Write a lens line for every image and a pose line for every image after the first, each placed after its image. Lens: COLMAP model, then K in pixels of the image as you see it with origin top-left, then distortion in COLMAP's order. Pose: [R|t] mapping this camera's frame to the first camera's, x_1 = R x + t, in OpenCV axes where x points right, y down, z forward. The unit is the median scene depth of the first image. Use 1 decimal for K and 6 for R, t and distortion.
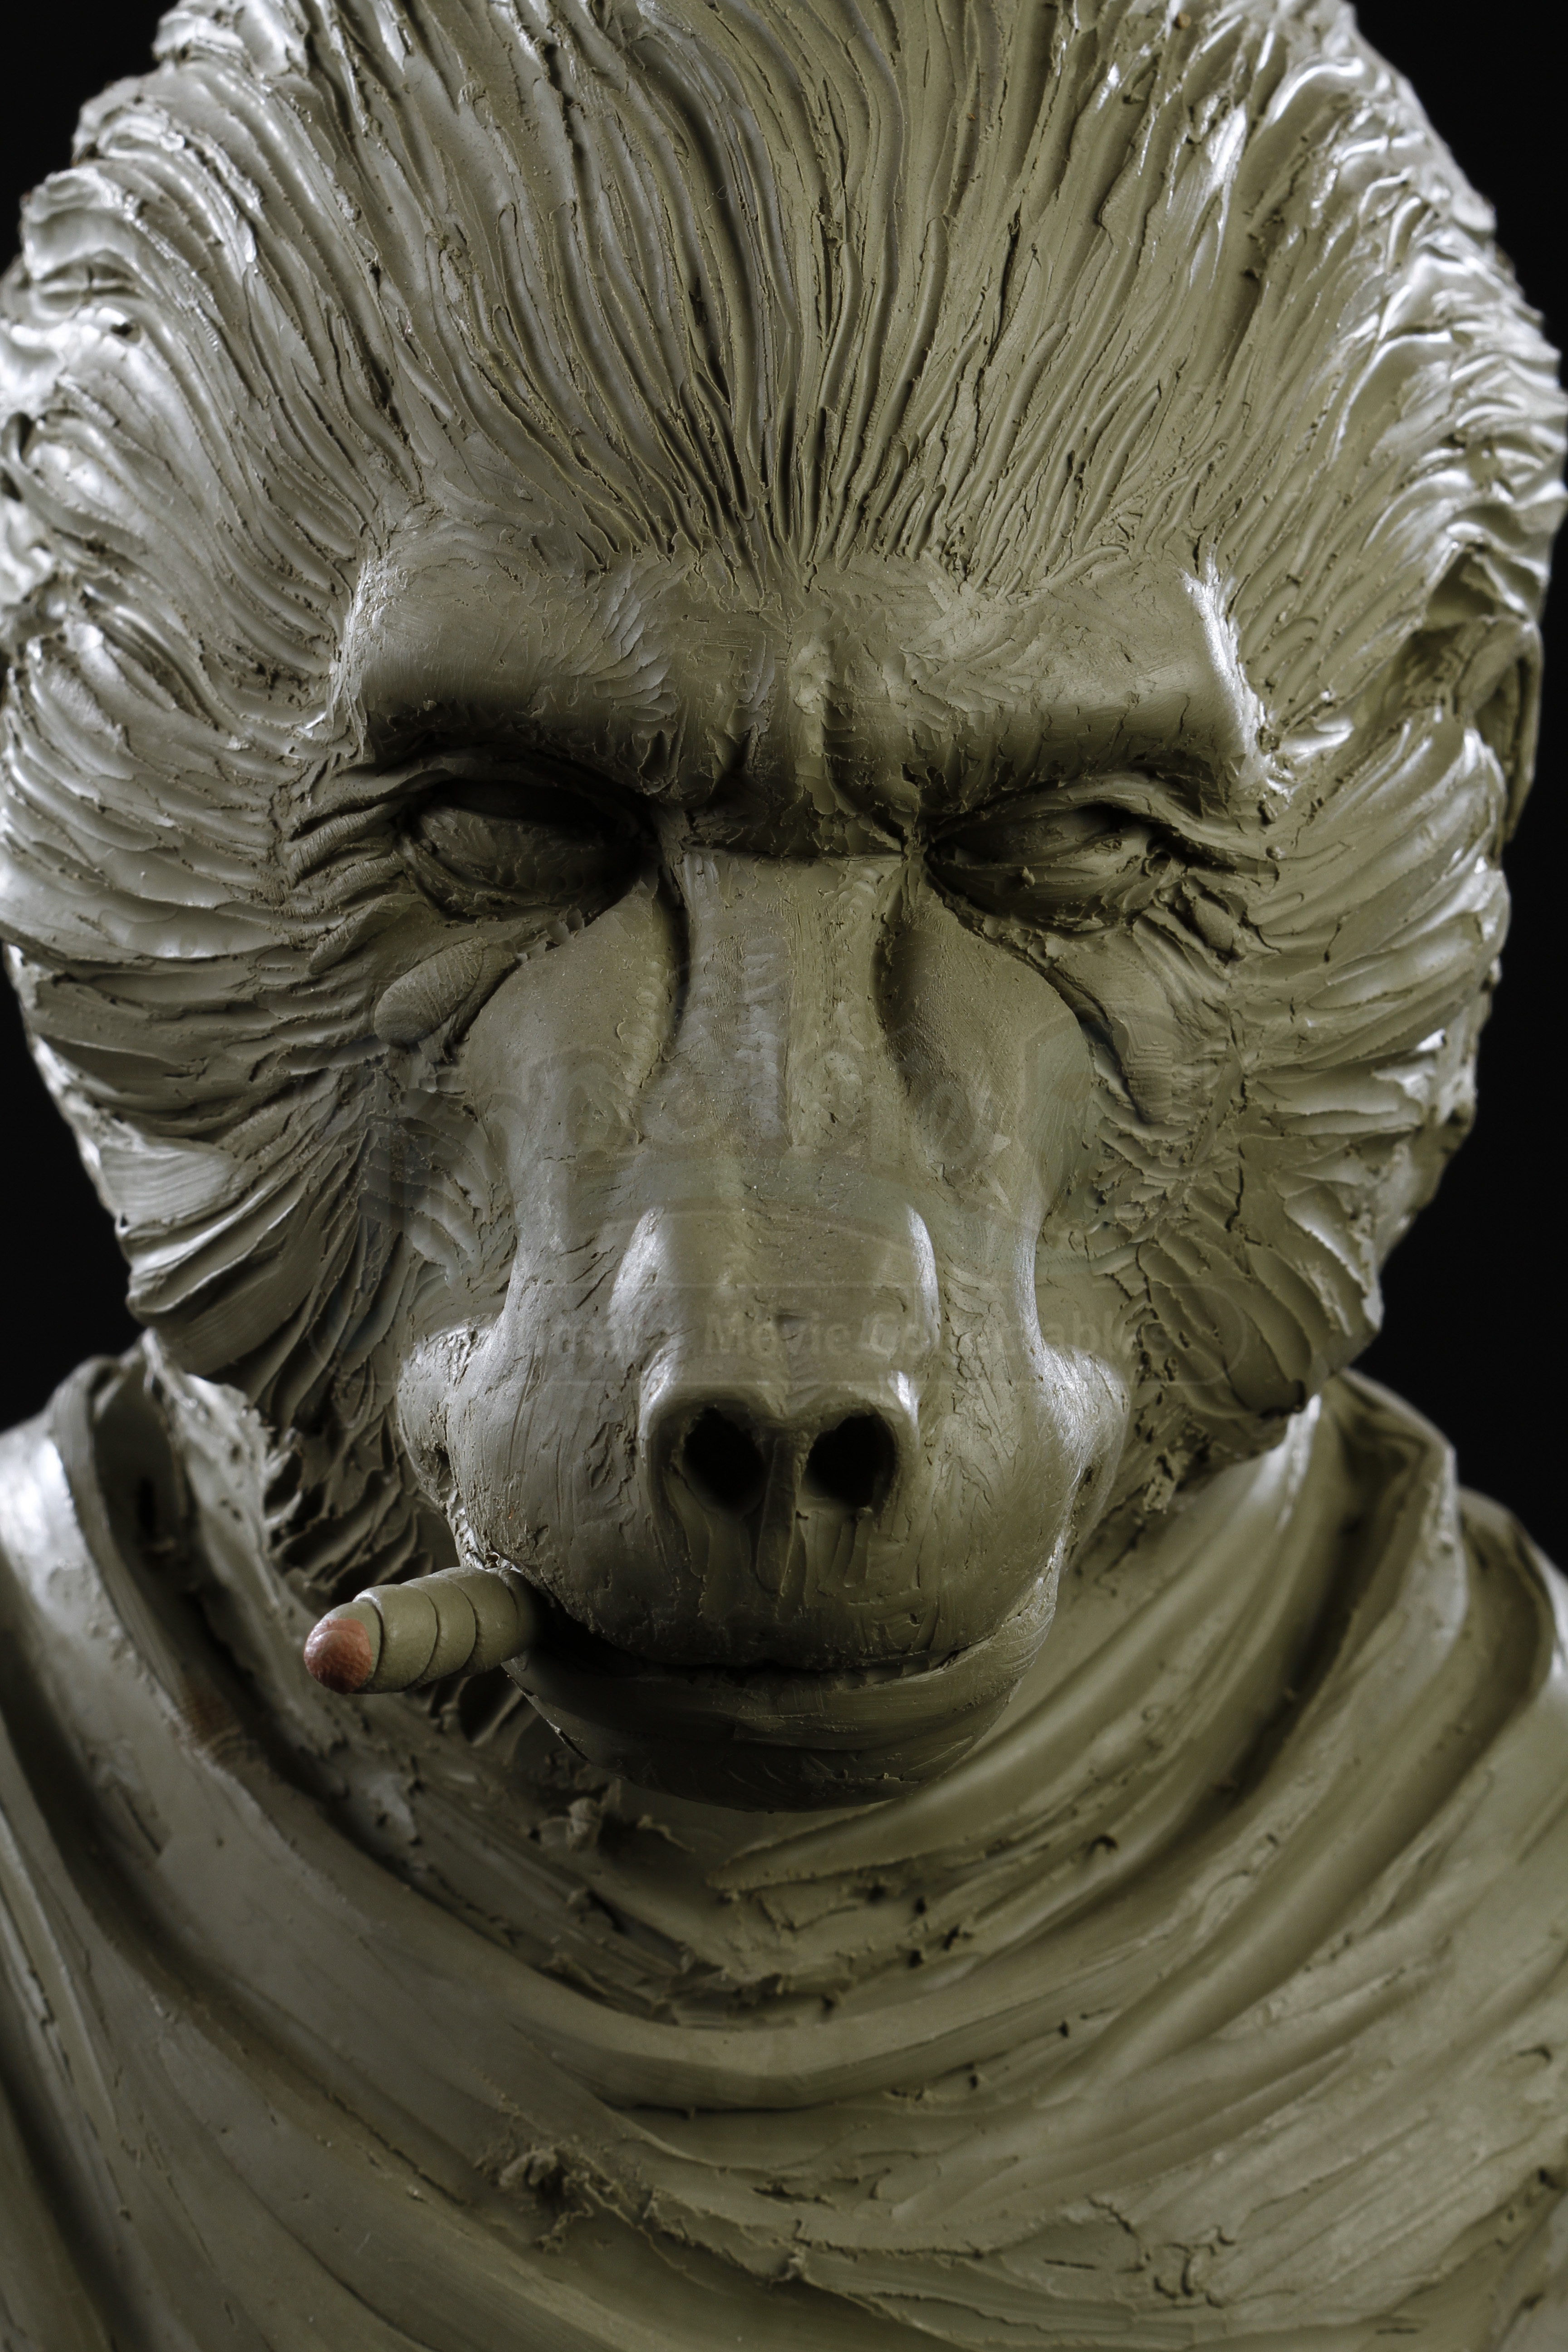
lens RADIAL K [[11940.8, 0, 779.9], [0, 11940.8, 1166.6], [0, 0, 1]] dist [-0.038701, 0.000000]
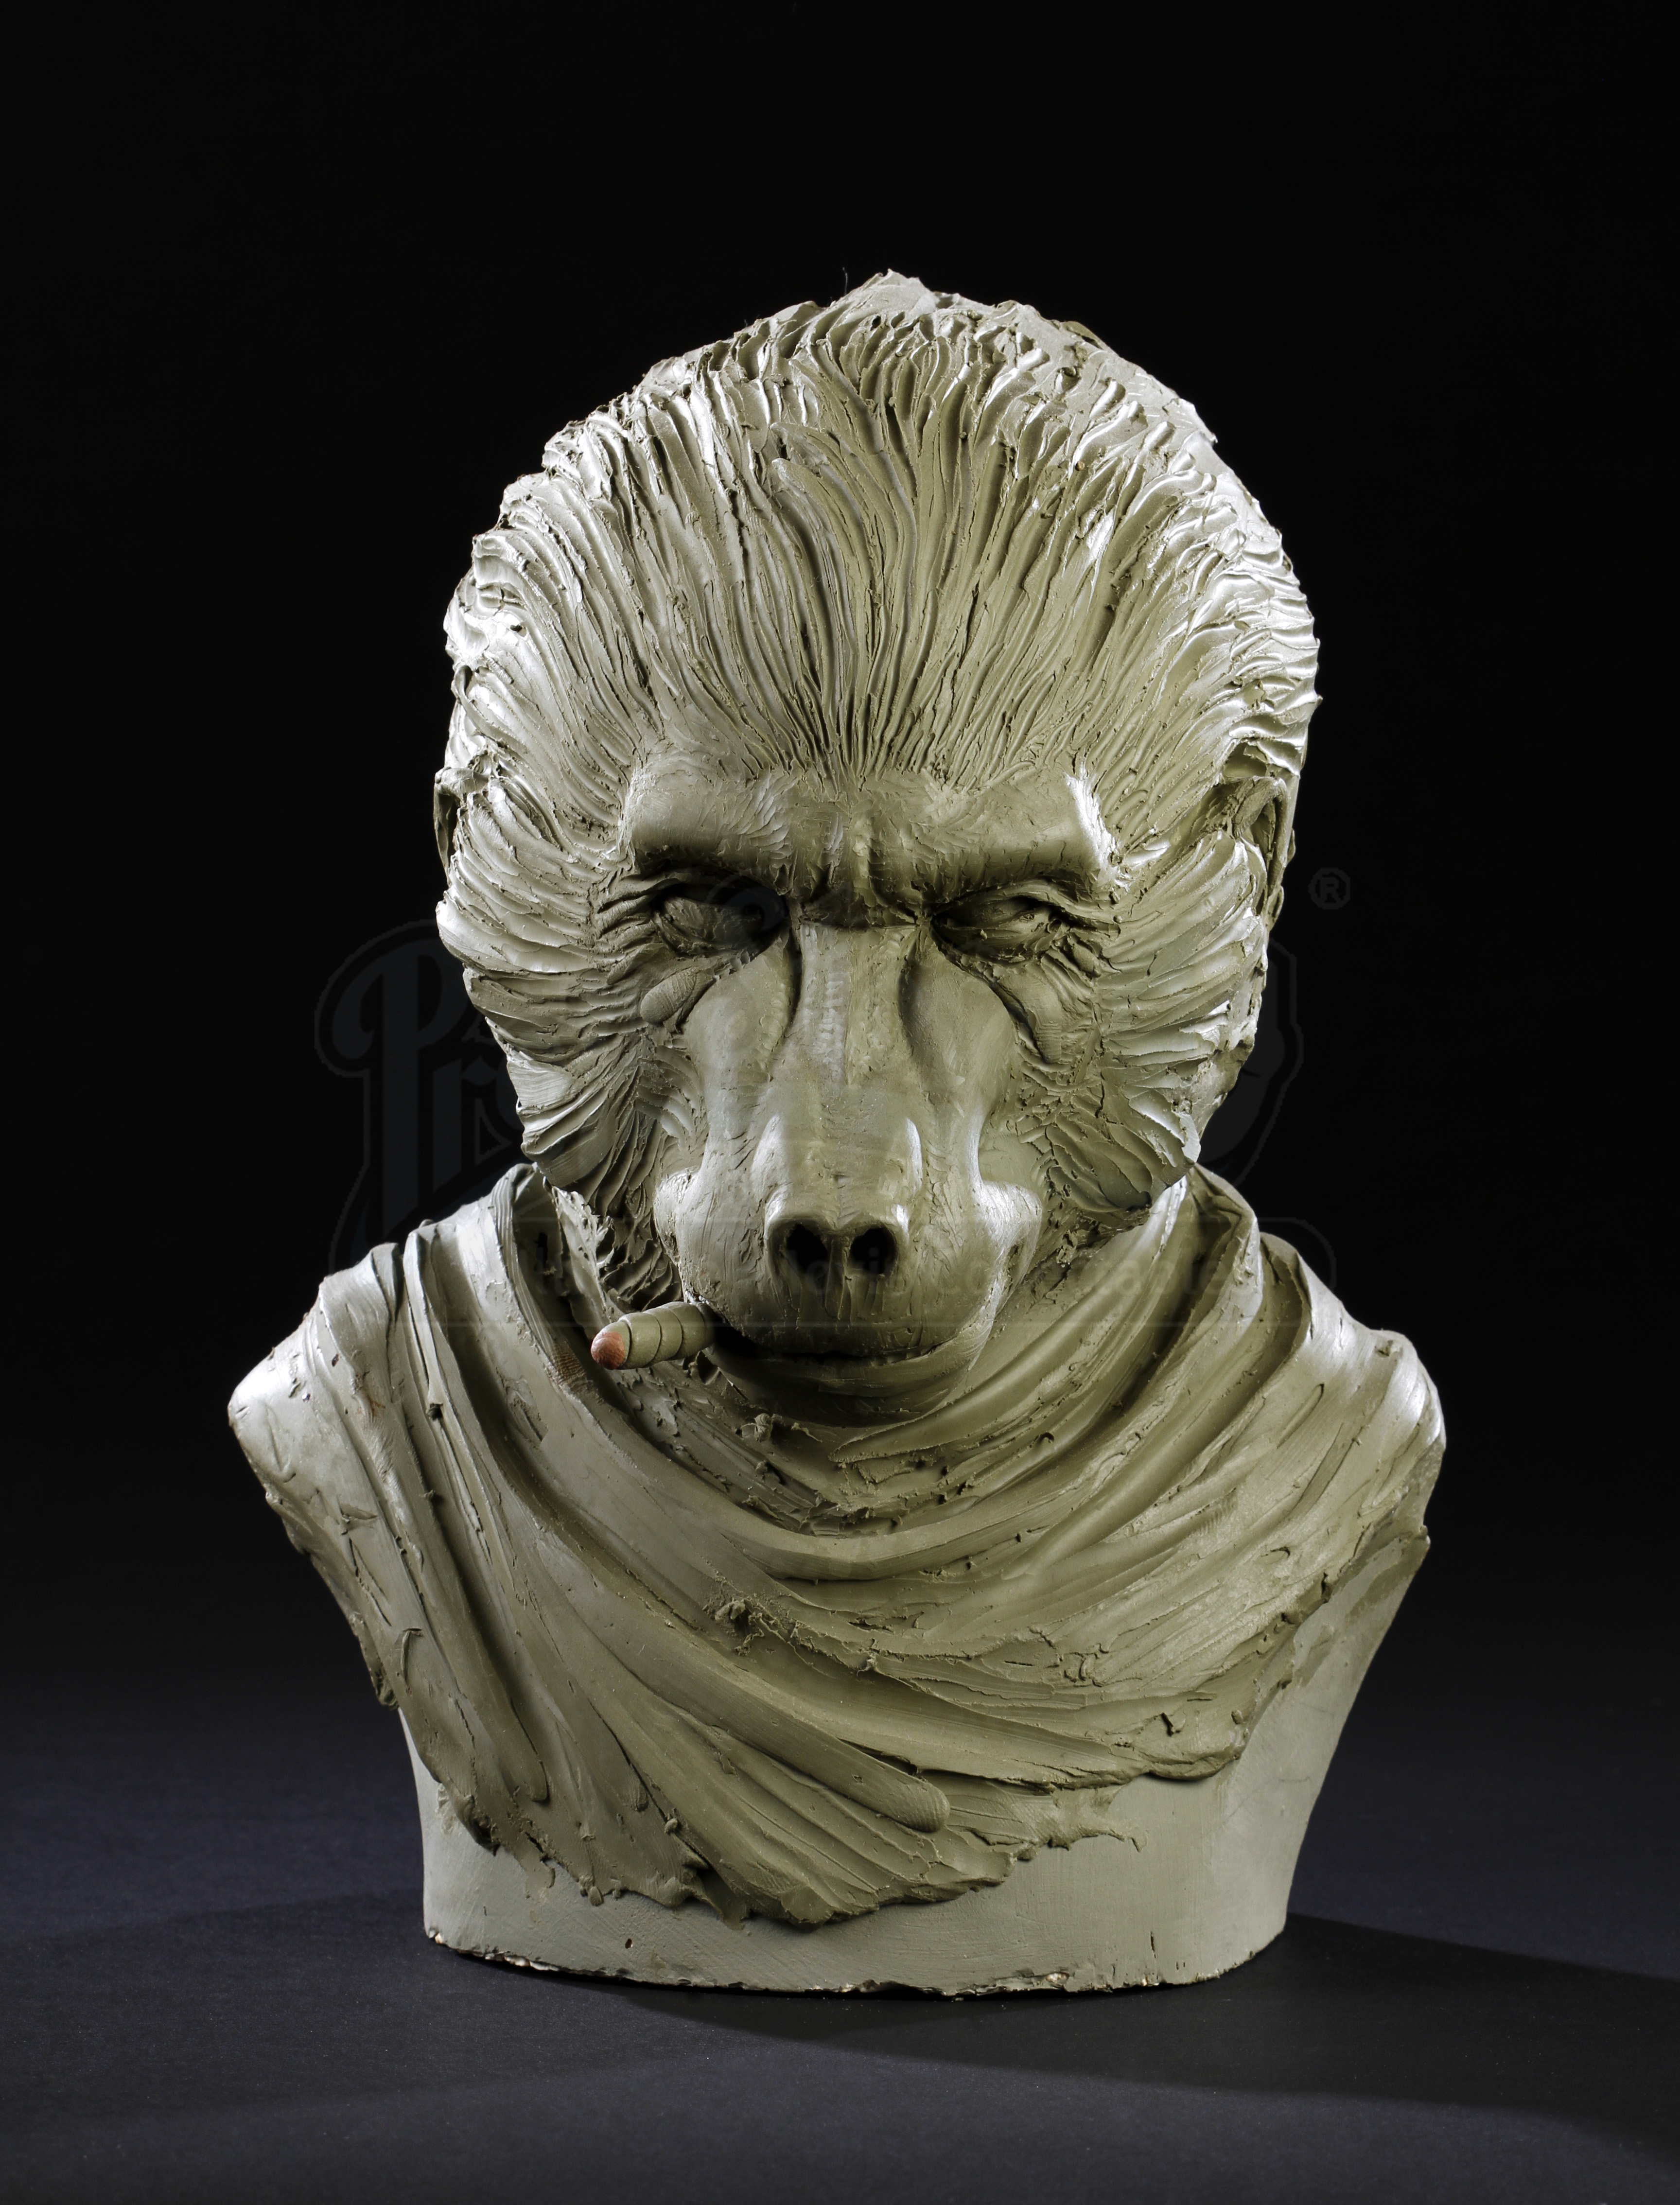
lens RADIAL K [[11921.9, 0, 846.7], [0, 11921.9, 1110.8], [0, 0, 1]] dist [0.387394, 0.000000]
pose [[0.997384, 0.003133, -0.072217, 0.132948], [0.000567, 0.998691, 0.051148, -0.091145], [0.072283, -0.051055, 0.996077, -0.869990]]
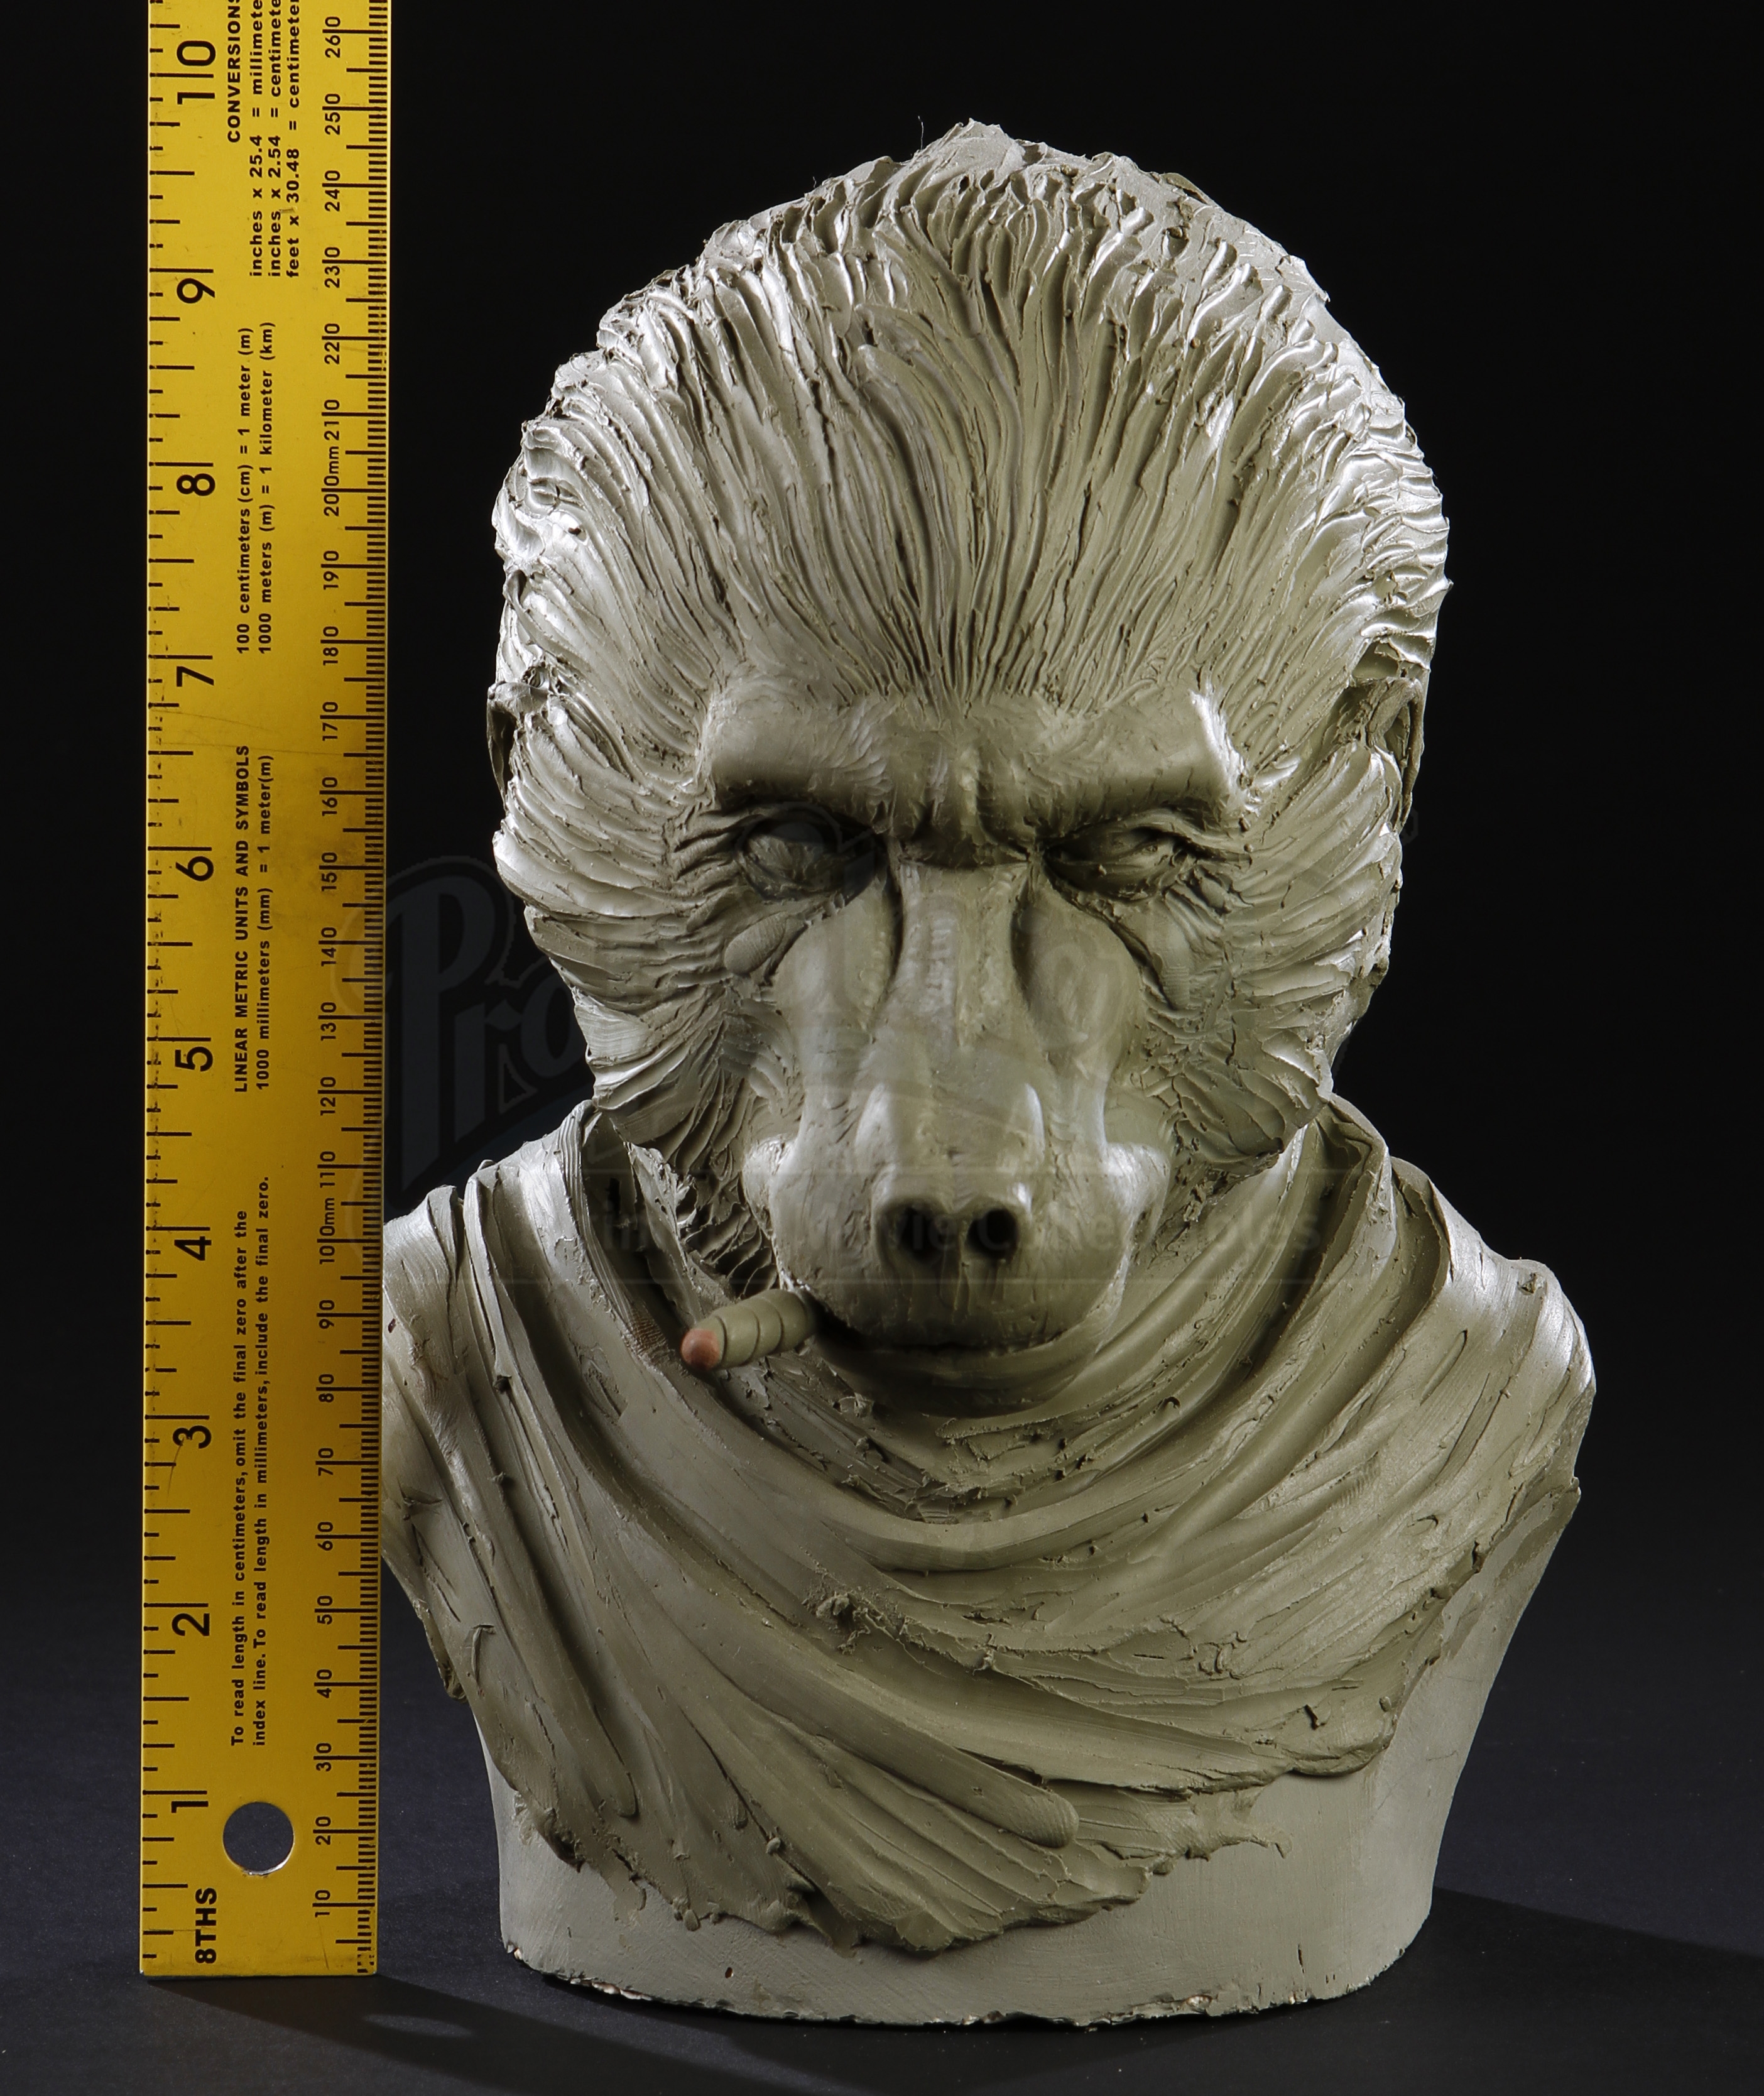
lens RADIAL K [[9307.8, 0, 968.7], [0, 9307.8, 1115.3], [0, 0, 1]] dist [0.507446, 0.000000]
pose [[0.998783, -0.013024, -0.047570, 0.063385], [0.018043, 0.994131, 0.106665, -0.129444], [0.045902, -0.107393, 0.993156, -0.326911]]
